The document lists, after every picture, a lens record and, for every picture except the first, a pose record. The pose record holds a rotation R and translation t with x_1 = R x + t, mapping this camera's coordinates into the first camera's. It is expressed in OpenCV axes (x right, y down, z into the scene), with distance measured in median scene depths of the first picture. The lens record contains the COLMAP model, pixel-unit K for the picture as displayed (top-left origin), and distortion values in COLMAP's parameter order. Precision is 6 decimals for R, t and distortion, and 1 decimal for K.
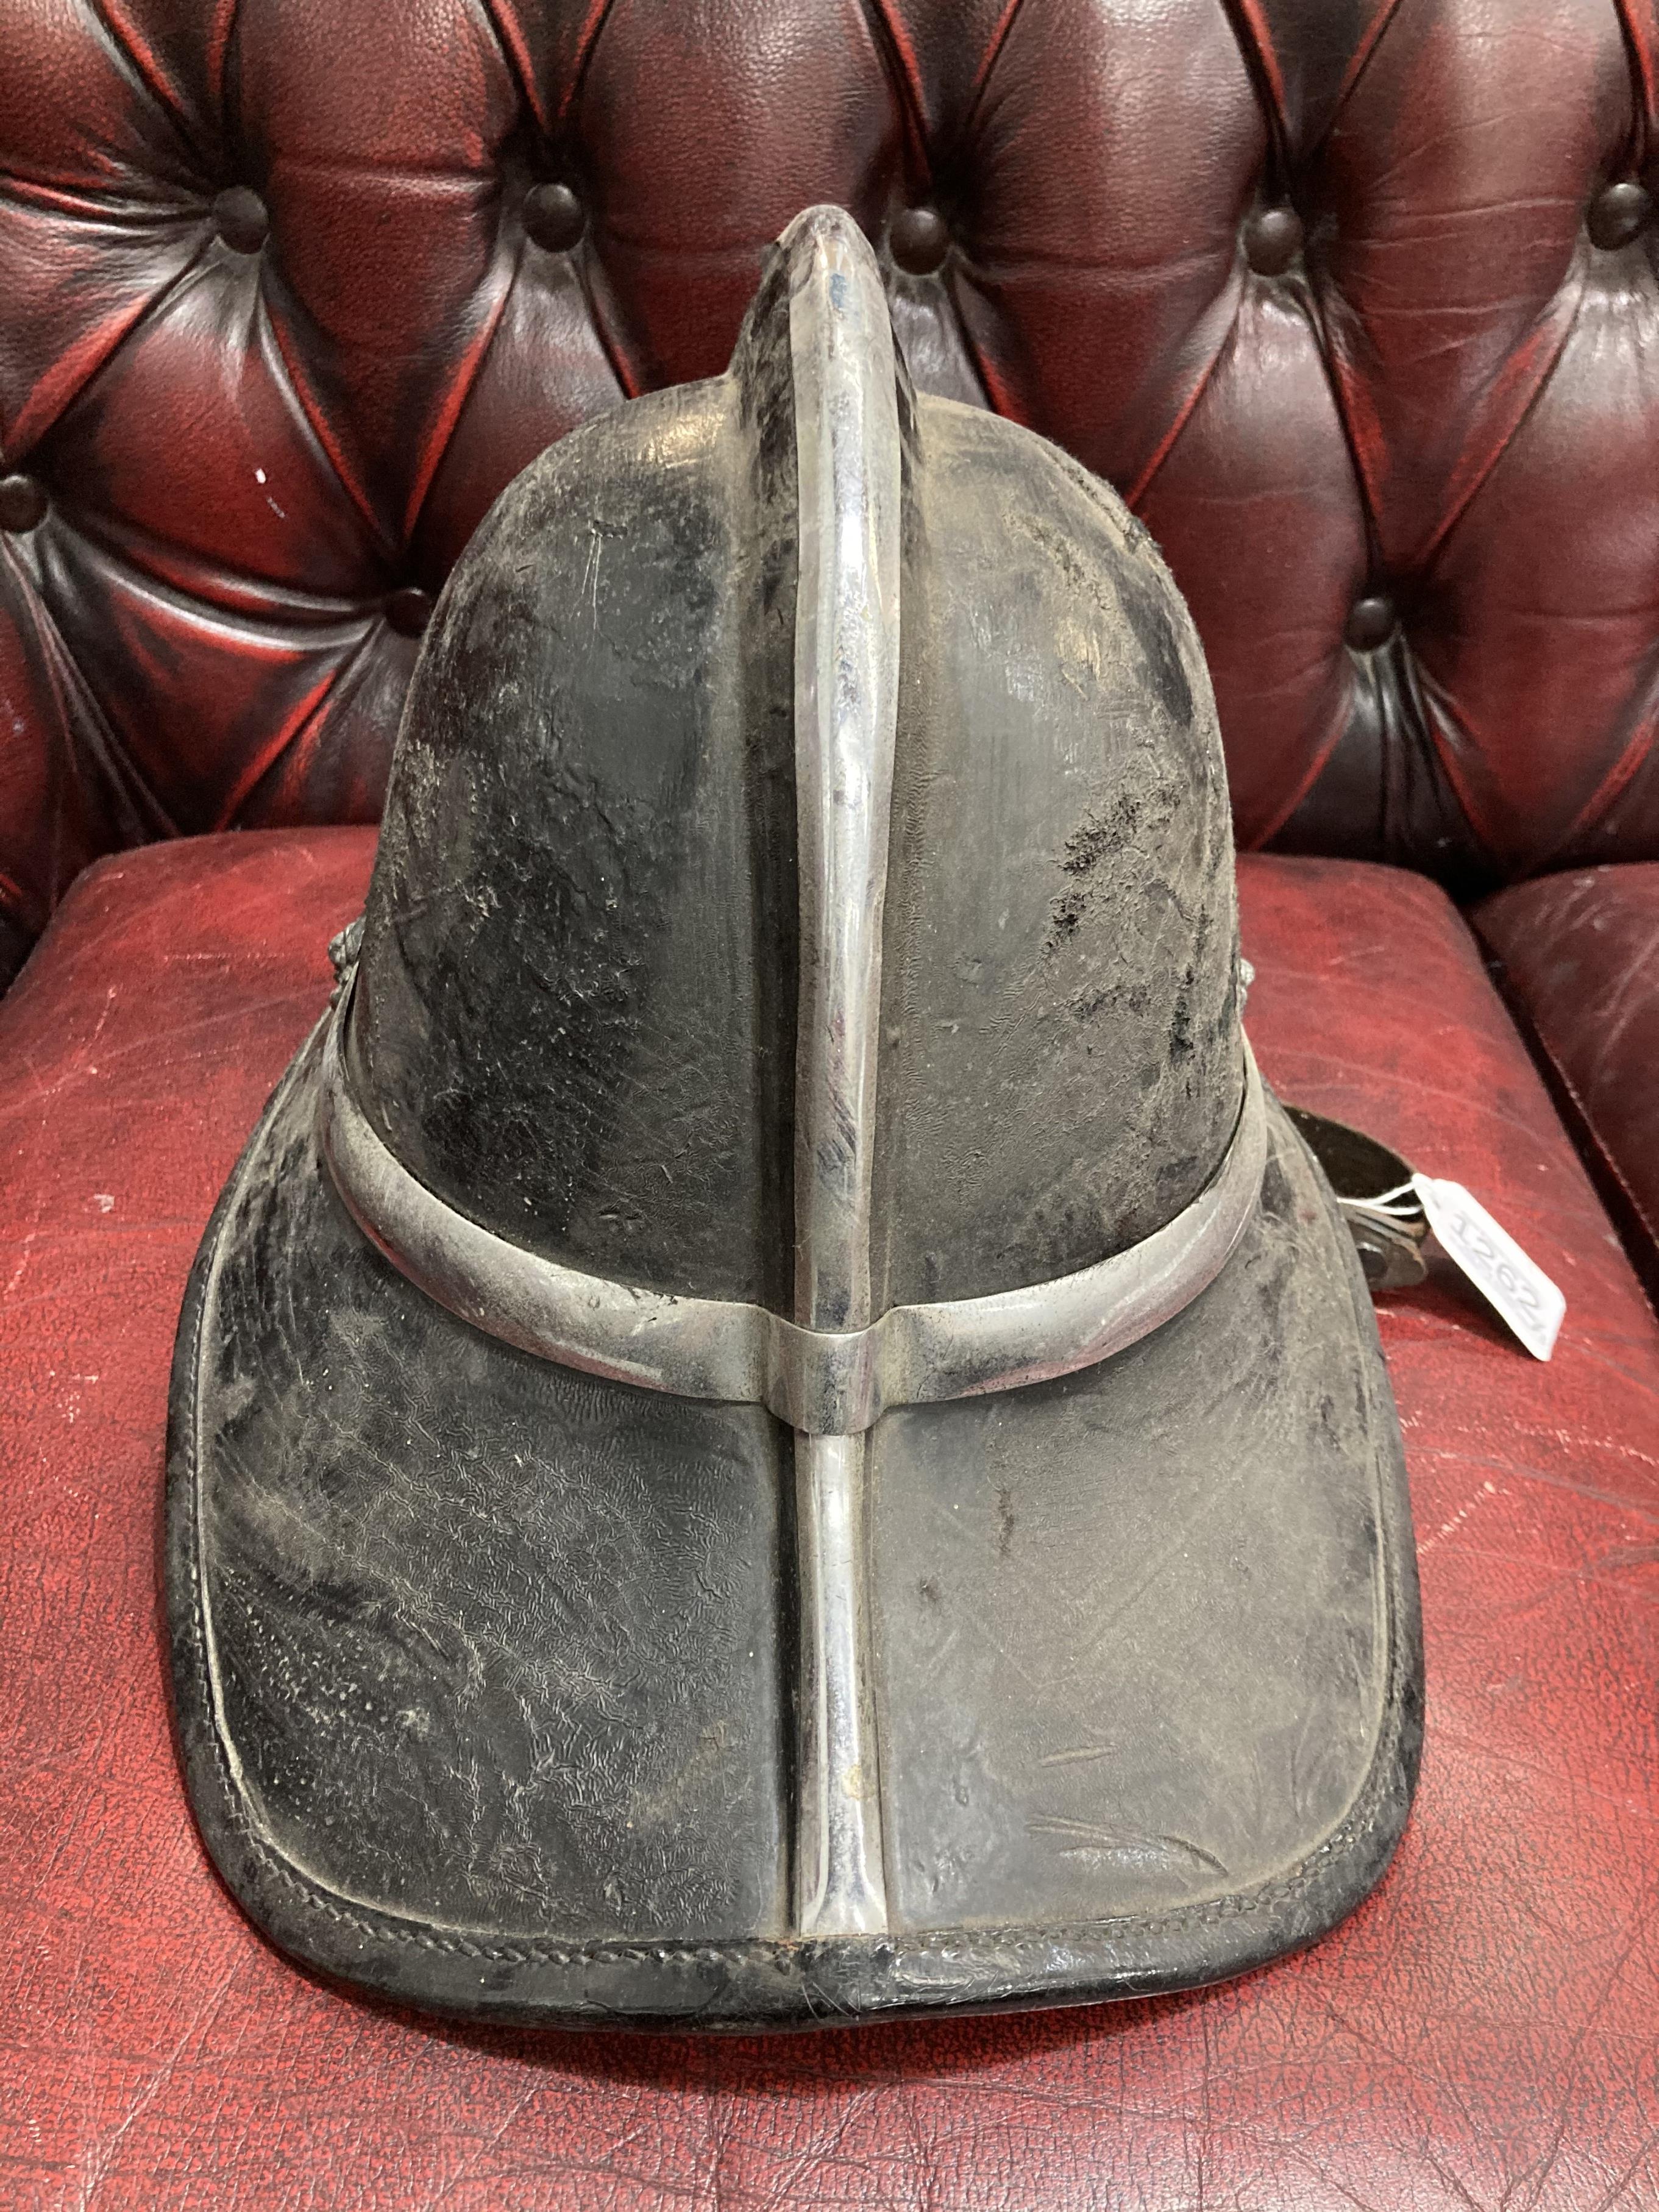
lens RADIAL K [[1944.6, 0, 844.4], [0, 1944.6, 1128.3], [0, 0, 1]] dist [-0.033950, 0.065573]
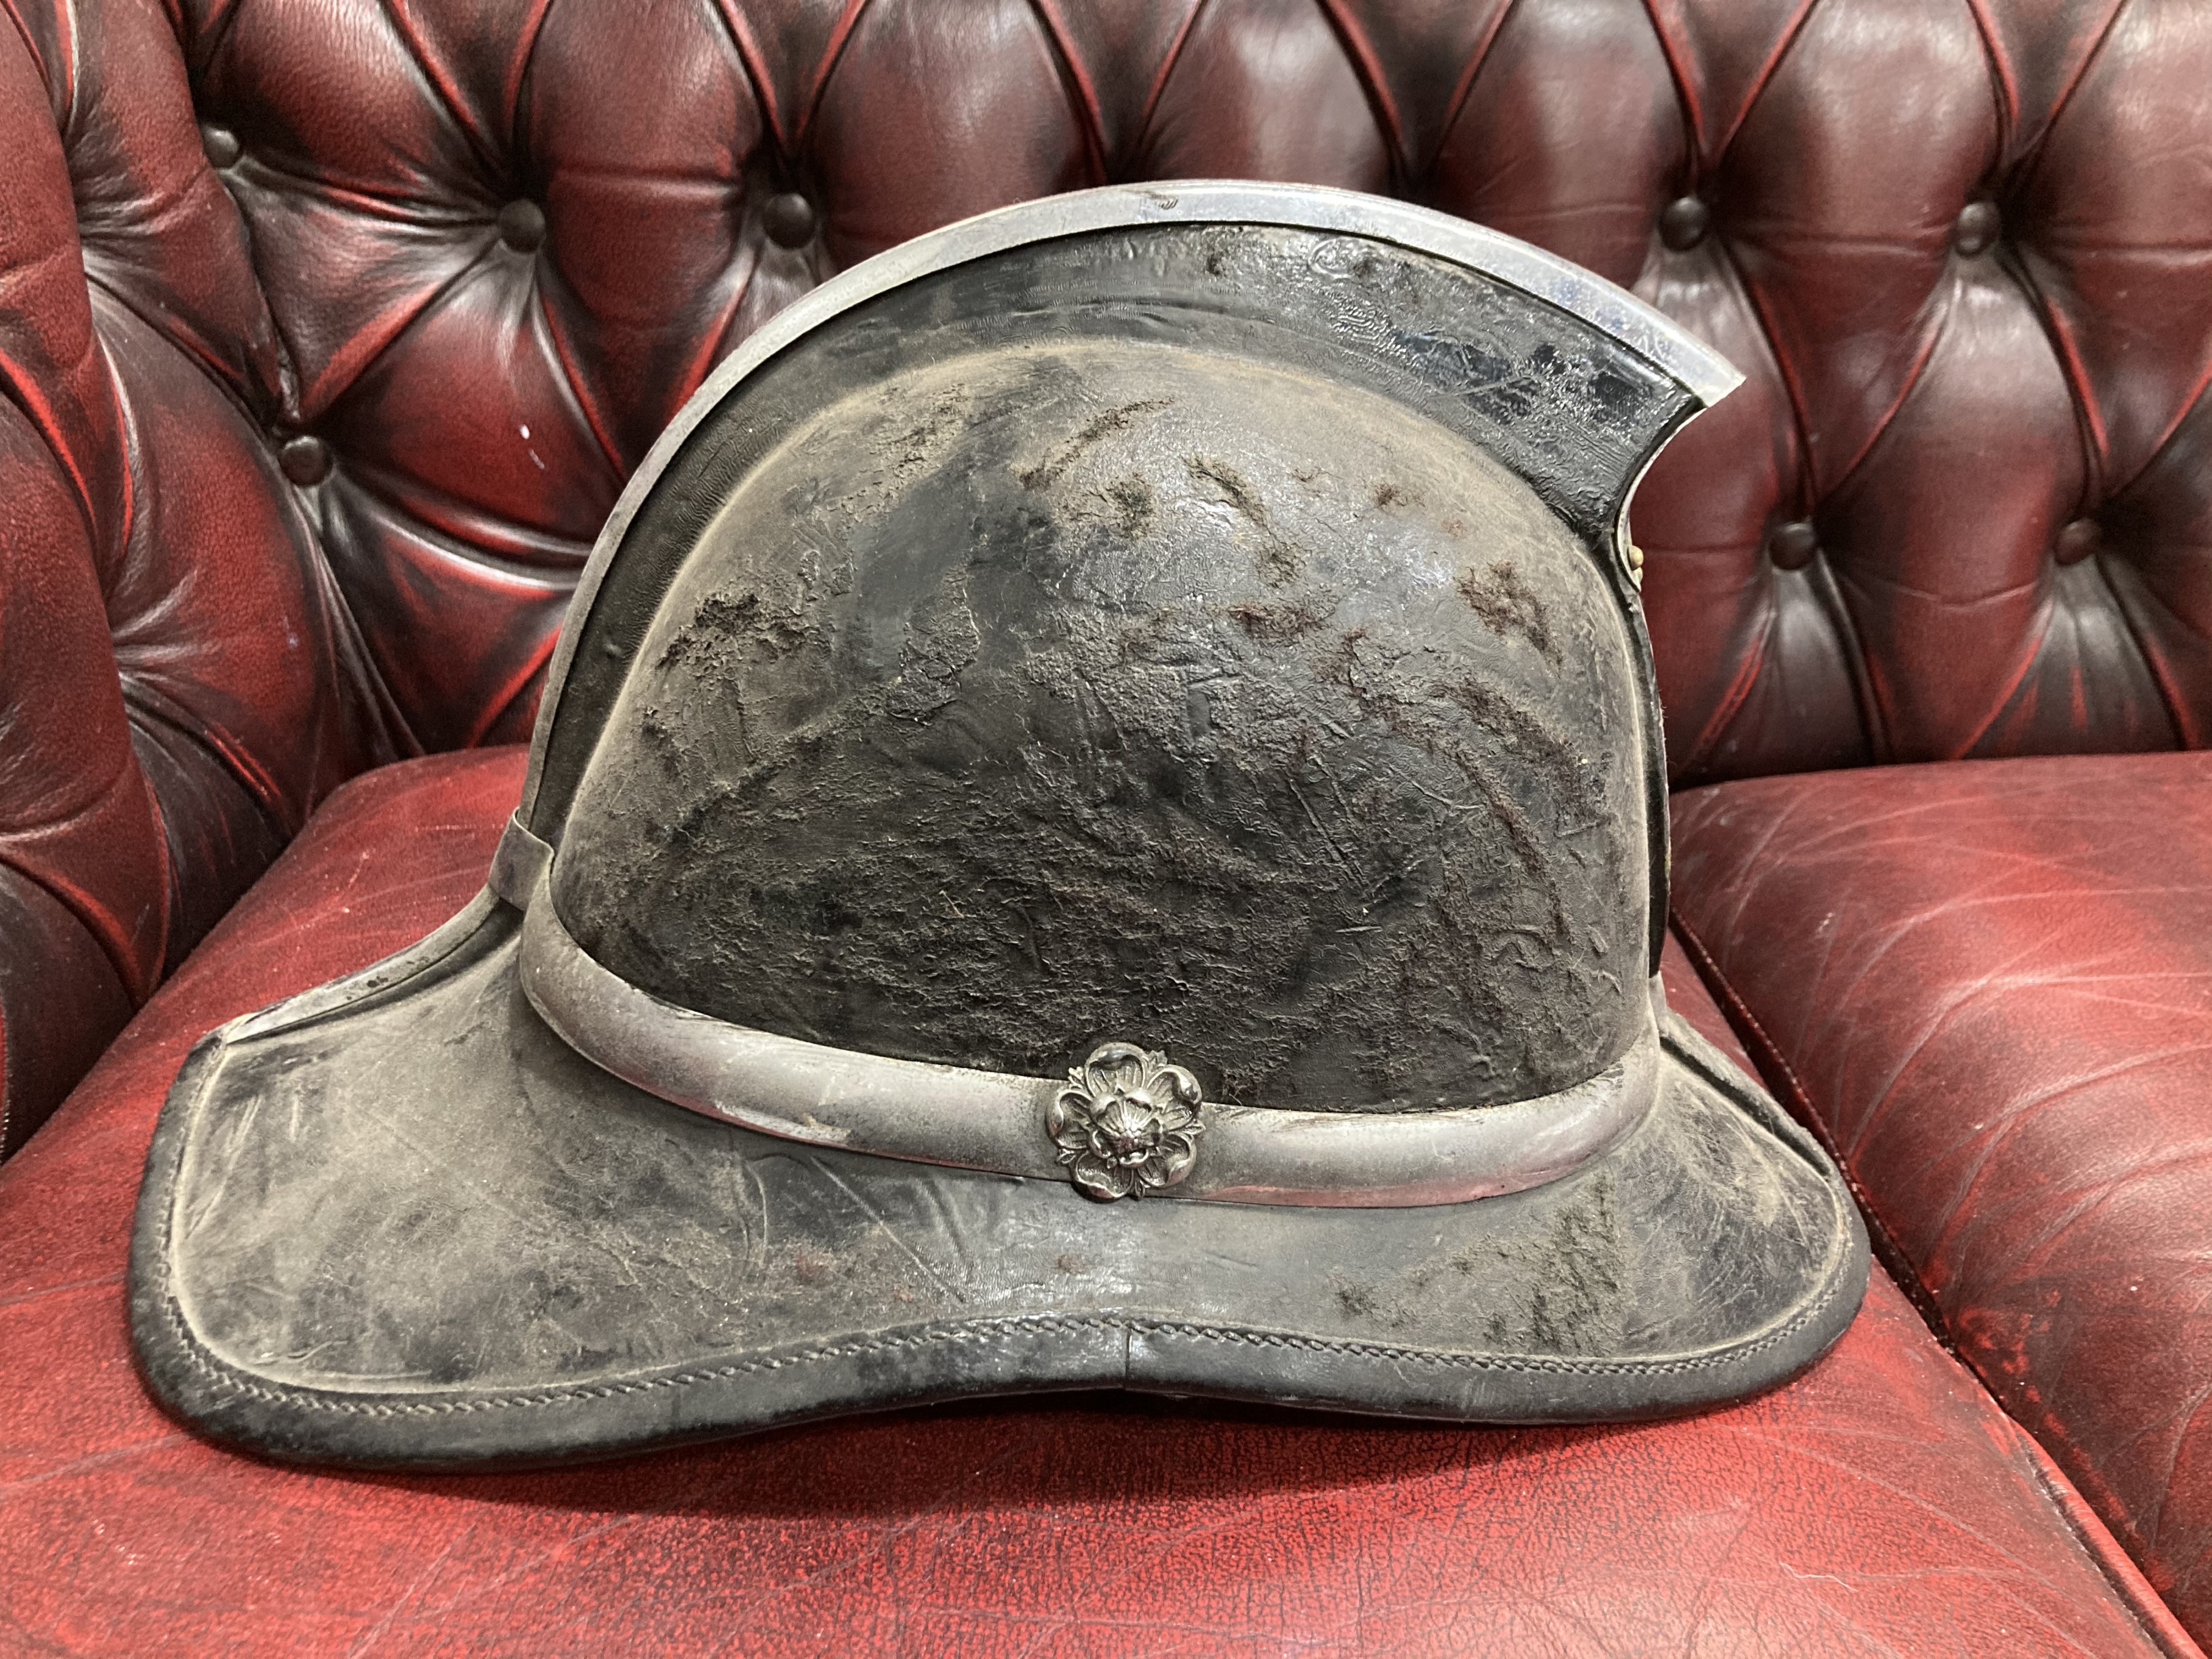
lens RADIAL K [[1944.6, 0, 1111.1], [0, 1944.6, 825.6], [0, 0, 1]] dist [-0.033950, 0.065573]
pose [[0.999596, -0.005234, 0.027943, 0.010388], [0.011279, 0.975249, -0.220821, 0.149900], [-0.026096, 0.221047, 0.974914, -0.072555]]
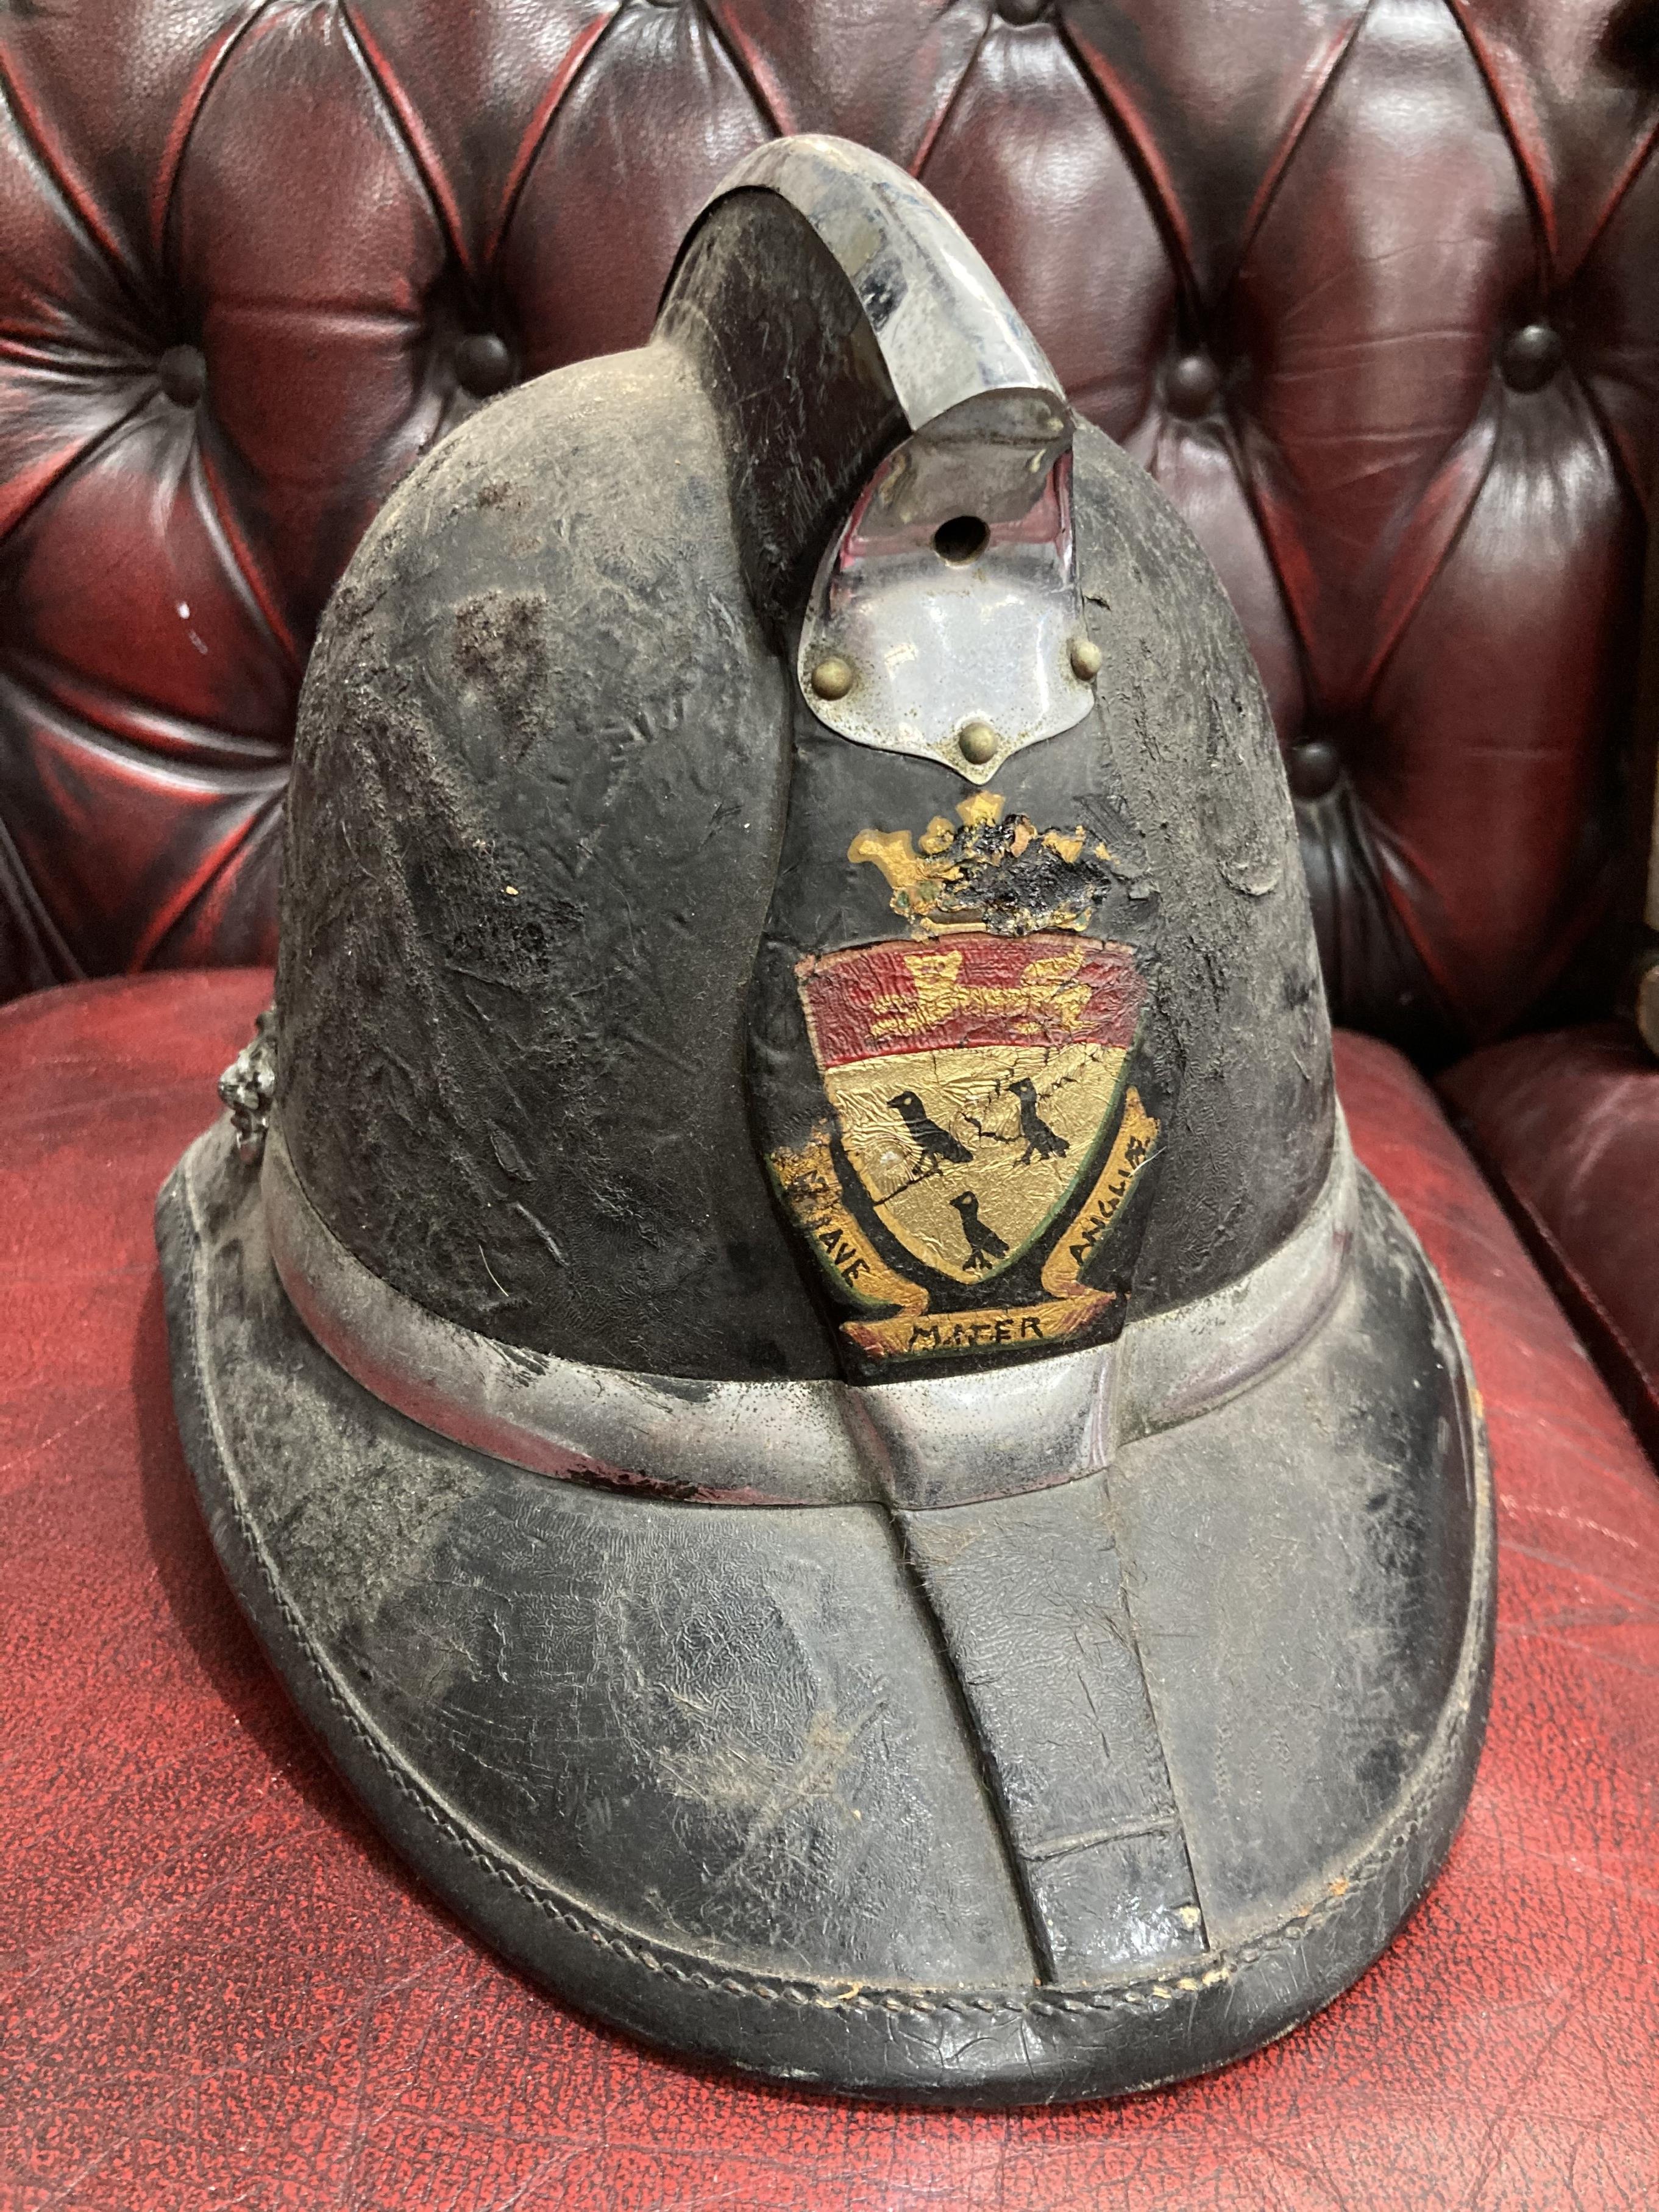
lens RADIAL K [[1944.6, 0, 845.8], [0, 1944.6, 1110.4], [0, 0, 1]] dist [-0.033950, 0.065573]
pose [[0.999545, 0.006018, -0.029540, 0.074361], [-0.012062, 0.977858, -0.208920, 0.125280], [0.027628, 0.209182, 0.977486, 0.087792]]
